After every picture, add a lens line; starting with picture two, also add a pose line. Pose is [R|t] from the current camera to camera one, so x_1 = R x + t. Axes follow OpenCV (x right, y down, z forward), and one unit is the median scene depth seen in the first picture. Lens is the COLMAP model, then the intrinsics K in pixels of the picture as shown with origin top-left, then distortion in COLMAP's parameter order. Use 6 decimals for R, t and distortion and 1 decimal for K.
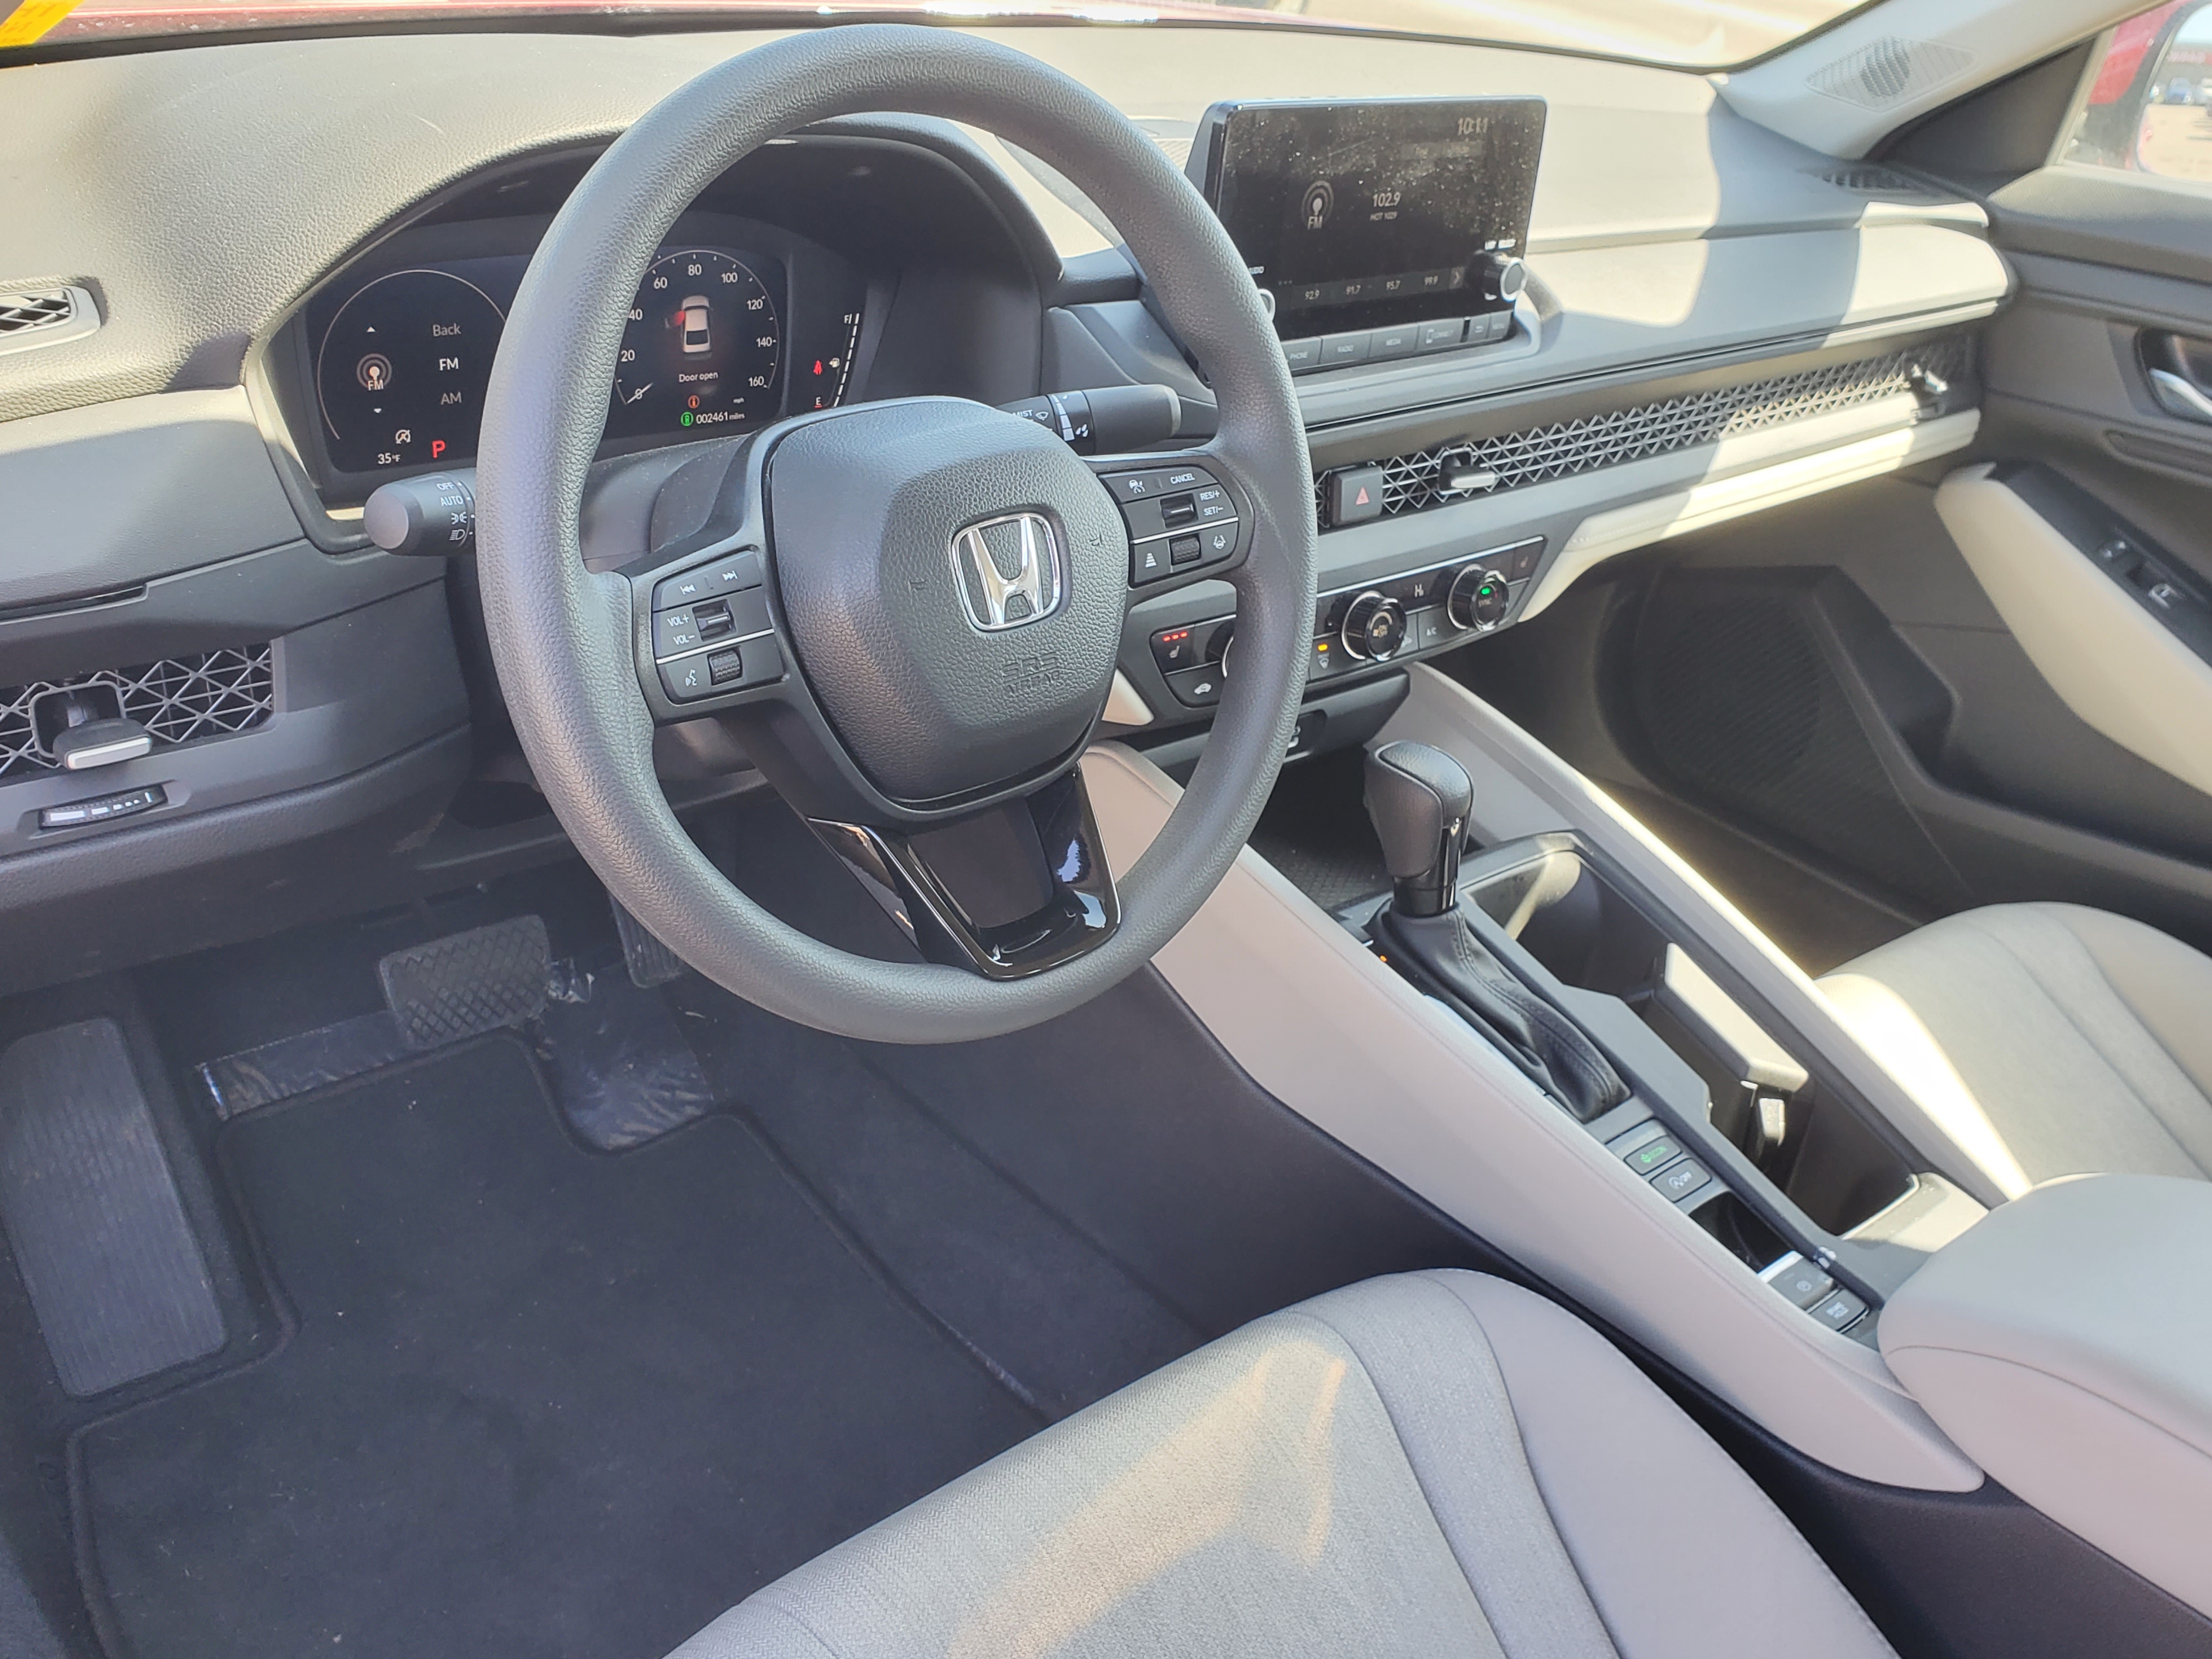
lens RADIAL K [[2065.5, 0, 1104.0], [0, 2065.5, 798.5], [0, 0, 1]] dist [0.191544, -0.687047]
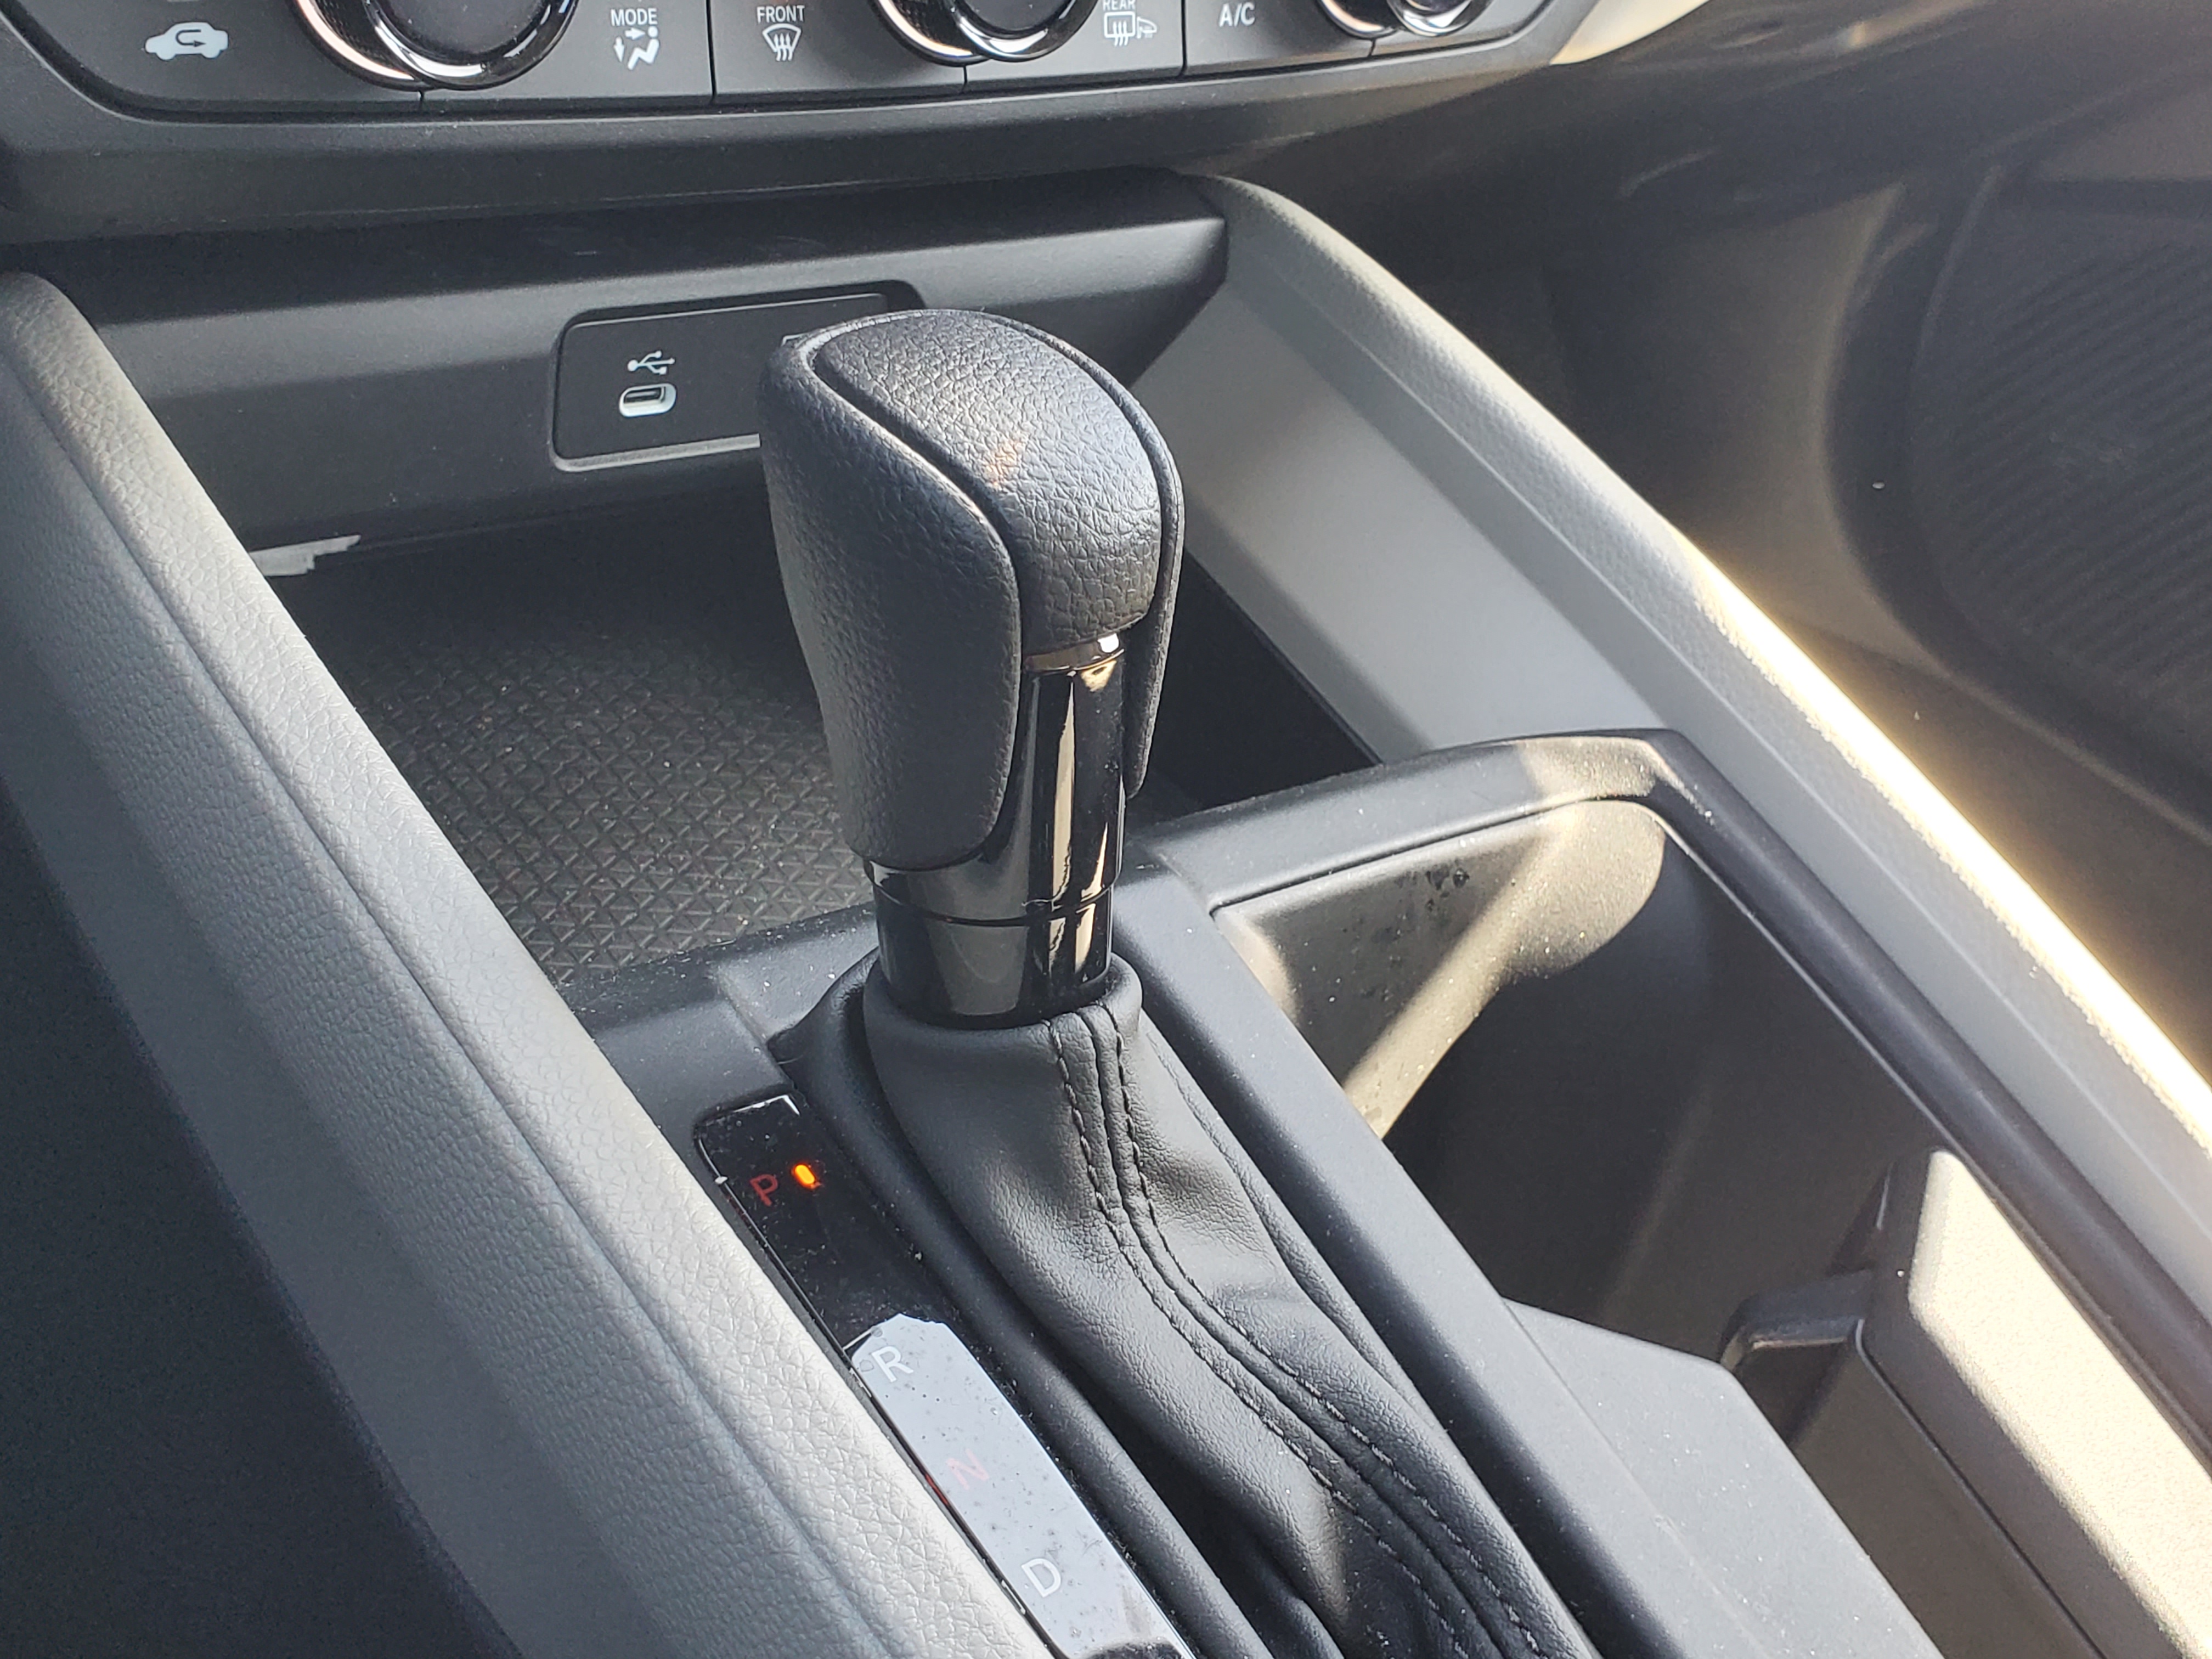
lens RADIAL K [[2756.6, 0, 1073.7], [0, 2756.6, 810.2], [0, 0, 1]] dist [0.188961, -0.734531]
pose [[0.995948, 0.084034, -0.032037, 0.166987], [-0.081948, 0.994728, 0.061646, 0.009371], [0.037048, -0.058771, 0.997584, 0.639215]]
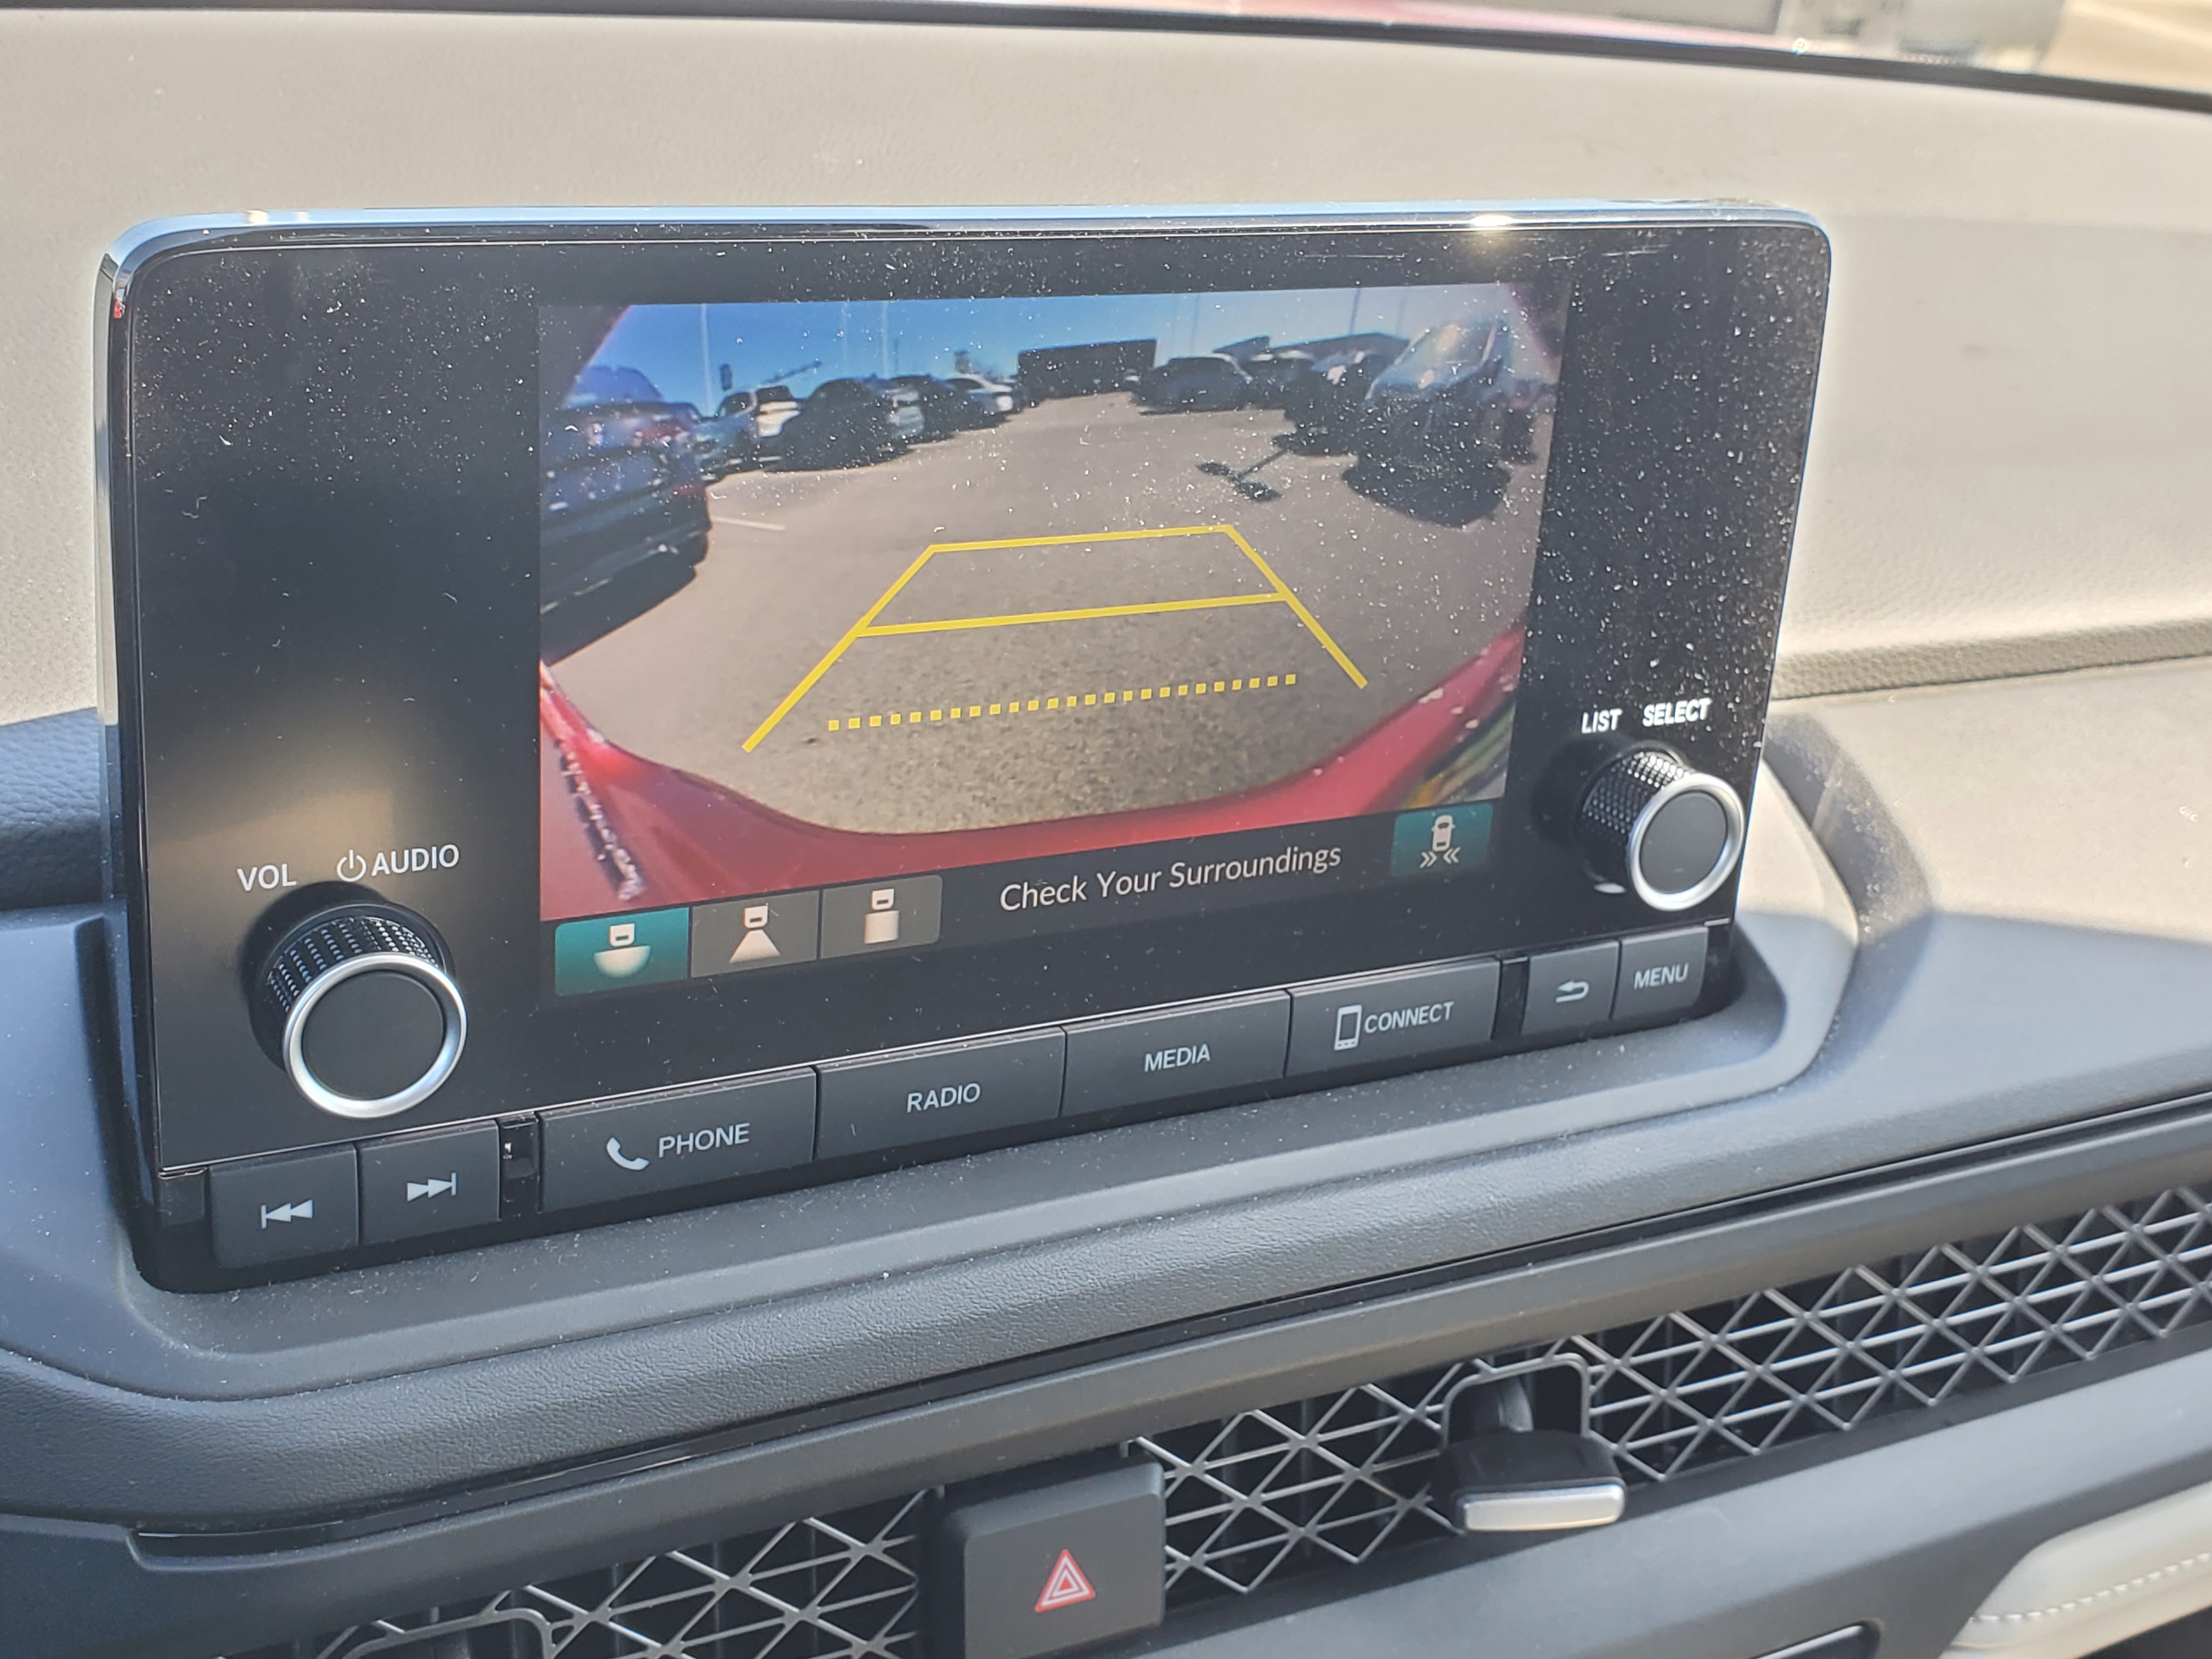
lens RADIAL K [[2756.6, 0, 1073.7], [0, 2756.6, 810.2], [0, 0, 1]] dist [0.188961, -0.734531]
pose [[0.967461, 0.061916, -0.245329, 0.213042], [-0.088990, 0.990914, -0.100846, -0.212606], [0.236856, 0.119397, 0.964180, 0.634482]]
